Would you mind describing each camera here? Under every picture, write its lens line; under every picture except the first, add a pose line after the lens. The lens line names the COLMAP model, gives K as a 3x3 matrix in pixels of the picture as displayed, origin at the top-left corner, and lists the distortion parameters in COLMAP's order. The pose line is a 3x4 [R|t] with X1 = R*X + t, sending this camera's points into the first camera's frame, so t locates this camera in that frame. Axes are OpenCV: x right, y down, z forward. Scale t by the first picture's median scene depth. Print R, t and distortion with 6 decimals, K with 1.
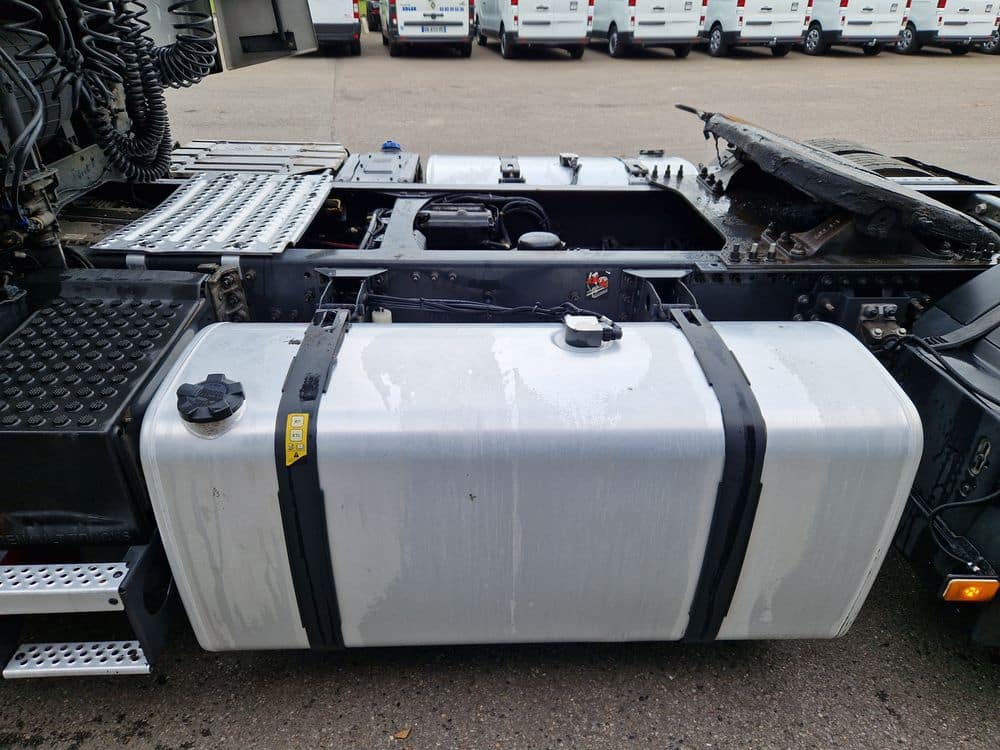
lens RADIAL K [[660.7, 0, 500.2], [0, 660.7, 380.9], [0, 0, 1]] dist [0.043711, -0.000301]
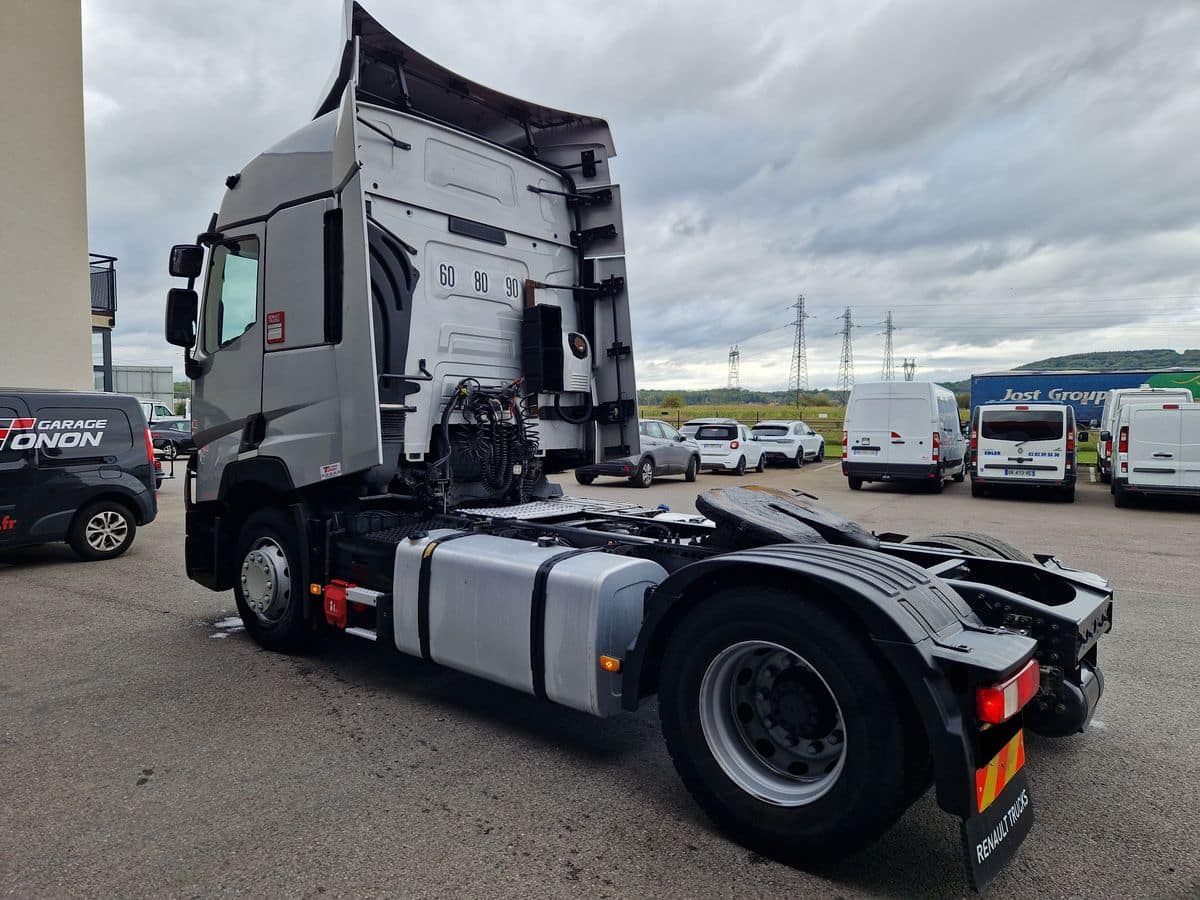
lens RADIAL K [[811.9, 0, 600.0], [0, 811.9, 450.0], [0, 0, 1]] dist [0.044697, -0.000291]
pose [[0.745377, 0.021540, -0.666295, 0.230660], [-0.347134, 0.865823, -0.360345, 0.064718], [0.569132, 0.499886, 0.652842, -0.098695]]
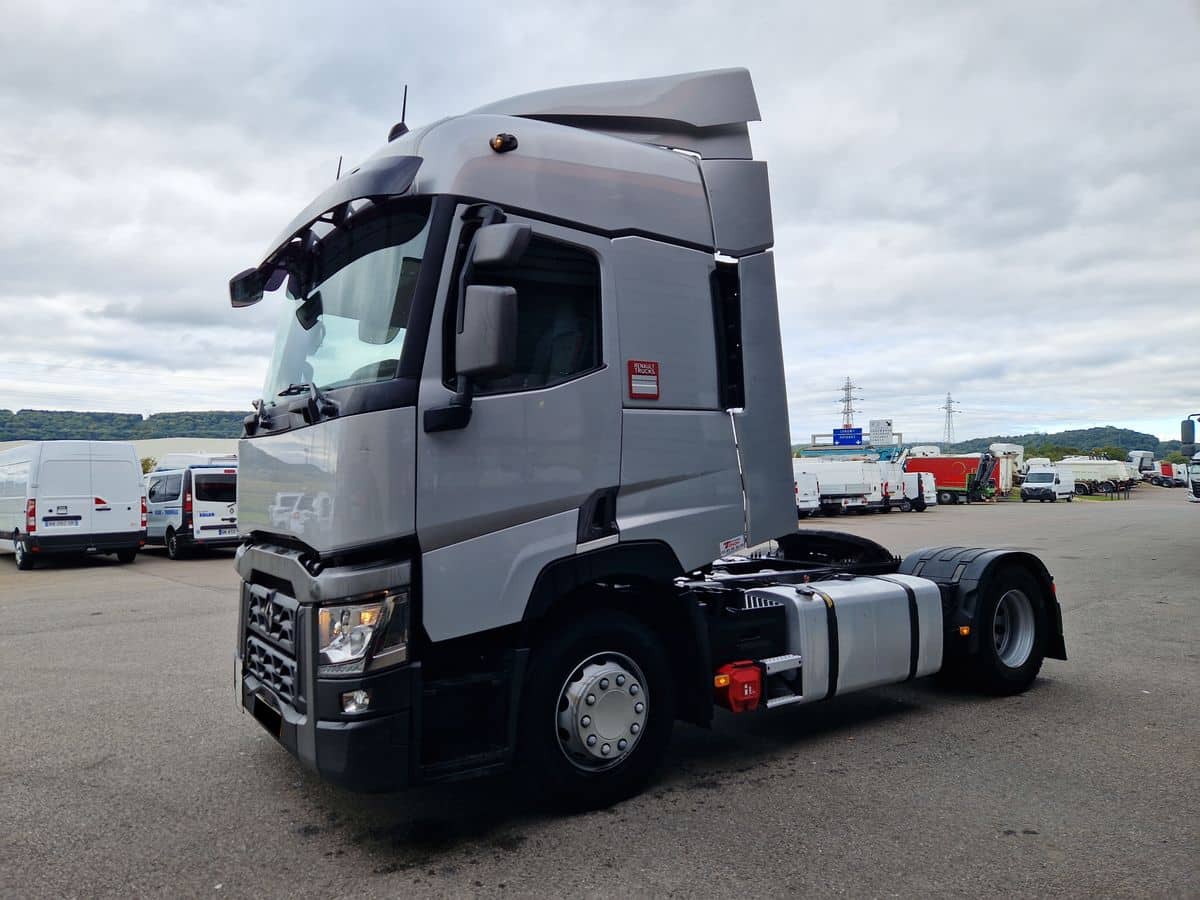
lens RADIAL K [[787.7, 0, 591.8], [0, 787.7, 451.9], [0, 0, 1]] dist [0.041110, -0.002617]
pose [[0.831722, 0.003063, 0.555184, -0.316372], [0.301767, 0.836879, -0.456695, 0.082962], [-0.466021, 0.547380, 0.695126, -0.146581]]
